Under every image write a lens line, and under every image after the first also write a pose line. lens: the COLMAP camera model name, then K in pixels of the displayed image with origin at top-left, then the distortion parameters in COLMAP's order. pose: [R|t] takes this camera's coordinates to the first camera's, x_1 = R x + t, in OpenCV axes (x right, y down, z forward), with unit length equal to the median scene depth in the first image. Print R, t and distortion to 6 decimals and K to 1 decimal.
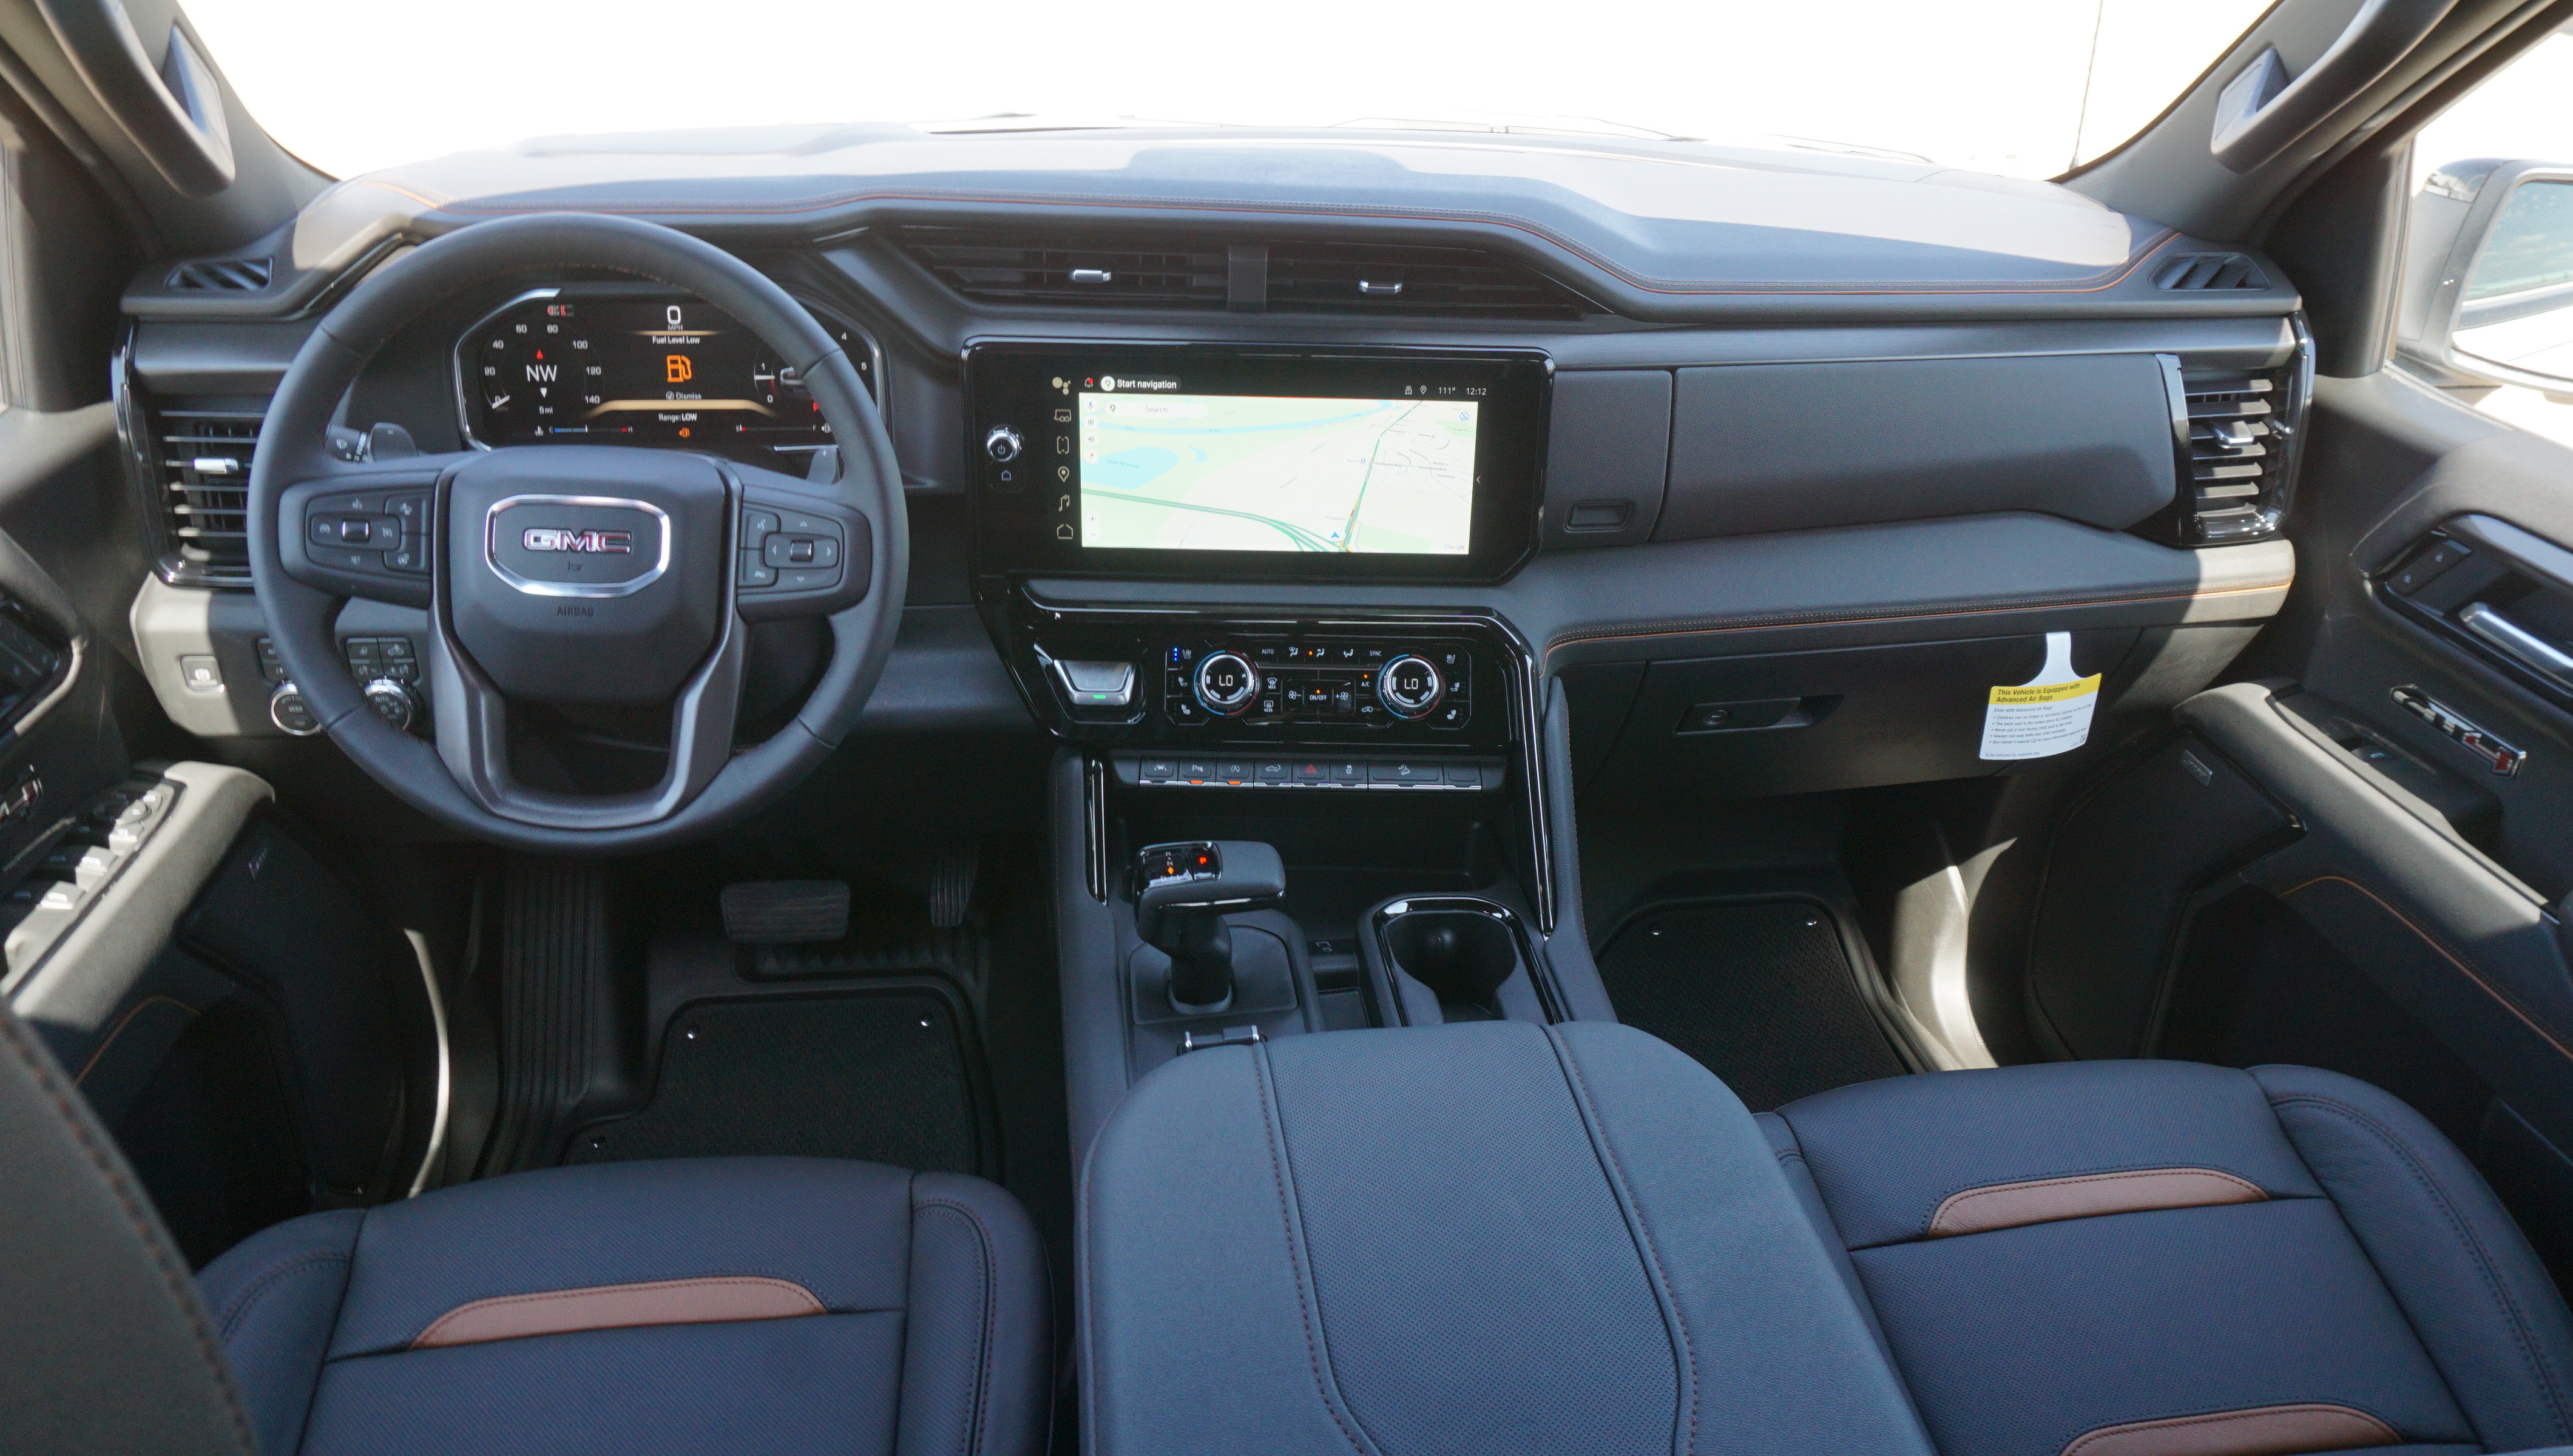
lens RADIAL K [[1775.8, 0, 1286.5], [0, 1775.8, 728.0], [0, 0, 1]] dist [-0.022400, -0.000828]
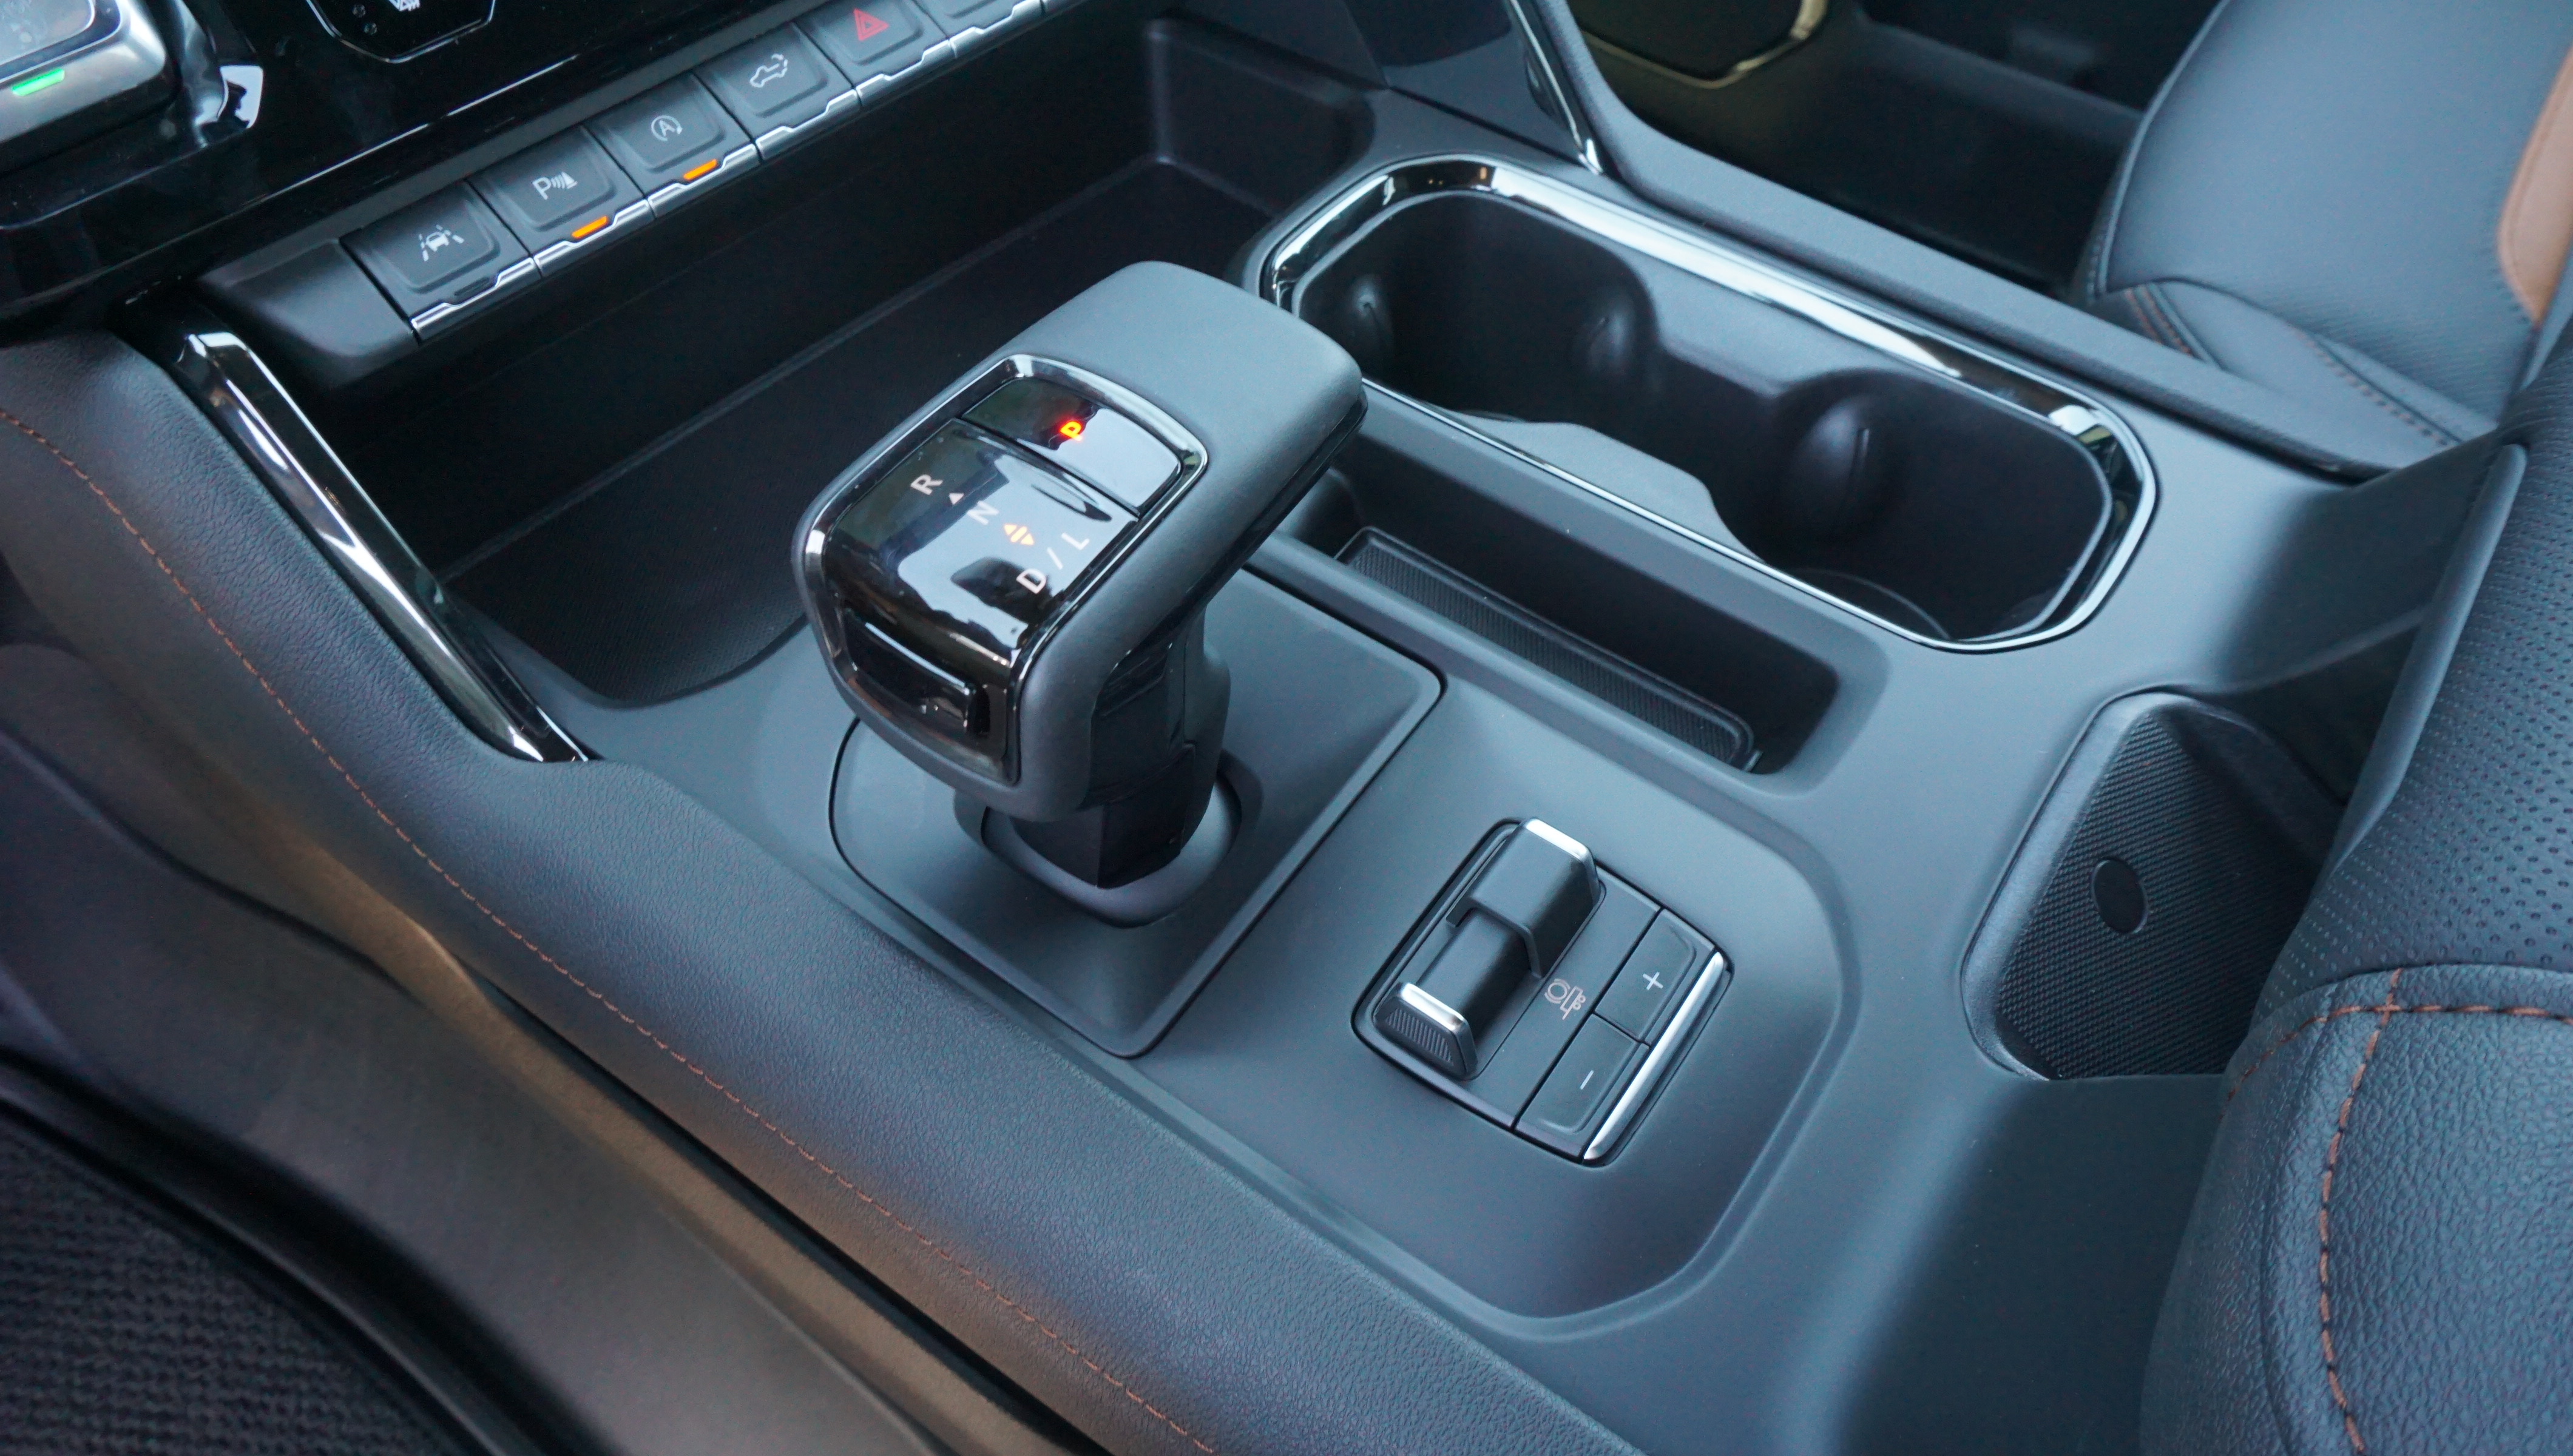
lens RADIAL K [[1720.2, 0, 1286.5], [0, 1720.2, 728.0], [0, 0, 1]] dist [-0.053609, 0.045883]
pose [[0.684855, -0.590325, 0.427189, -0.138830], [0.356502, 0.782740, 0.510123, -0.006395], [-0.635516, -0.197067, 0.746515, 0.699830]]
